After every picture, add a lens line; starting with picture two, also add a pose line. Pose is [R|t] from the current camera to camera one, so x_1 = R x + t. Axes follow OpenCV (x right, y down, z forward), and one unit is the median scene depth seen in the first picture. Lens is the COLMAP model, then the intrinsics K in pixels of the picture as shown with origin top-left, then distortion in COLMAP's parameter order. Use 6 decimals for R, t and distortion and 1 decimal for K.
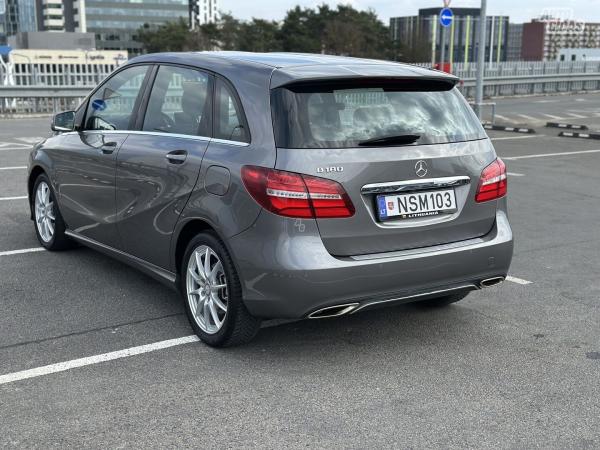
lens RADIAL K [[848.1, 0, 299.2], [0, 848.1, 226.7], [0, 0, 1]] dist [0.098344, 0.000000]
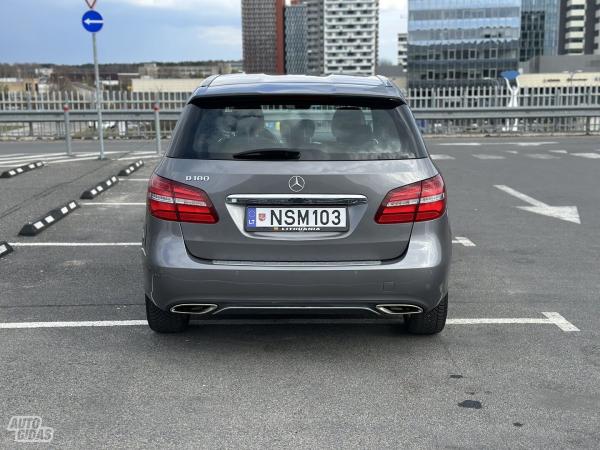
lens RADIAL K [[848.1, 0, 298.9], [0, 848.1, 226.7], [0, 0, 1]] dist [0.098344, 0.000000]
pose [[0.828299, 0.082937, -0.554114, 0.695484], [-0.097541, 0.995227, 0.003155, -0.019985], [0.551731, 0.051435, 0.832435, 0.154186]]
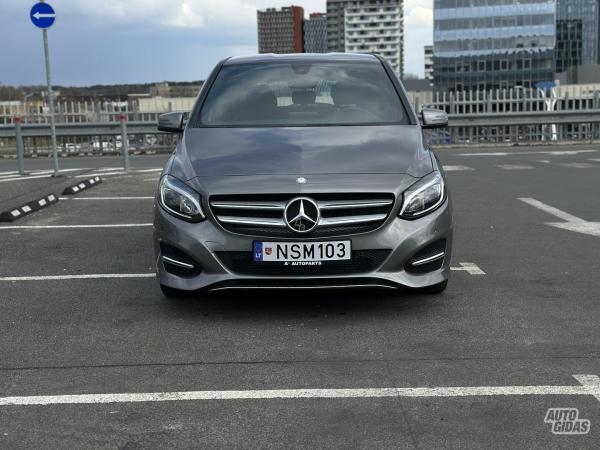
lens RADIAL K [[899.6, 0, 302.4], [0, 899.6, 222.0], [0, 0, 1]] dist [0.111720, 0.000000]
pose [[0.815523, 0.050278, -0.576537, 0.592330], [-0.082453, 0.996151, -0.029759, -0.025994], [0.572822, 0.071806, 0.816529, 0.525437]]
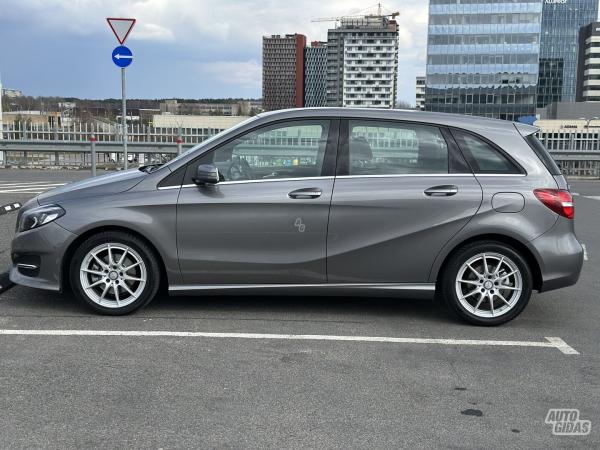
lens RADIAL K [[848.1, 0, 298.2], [0, 848.1, 224.4], [0, 0, 1]] dist [0.098344, 0.000000]
pose [[0.815765, 0.079630, -0.572876, 0.740349], [-0.126711, 0.991021, -0.042682, 0.006830], [0.564333, 0.107408, 0.818530, 0.083070]]
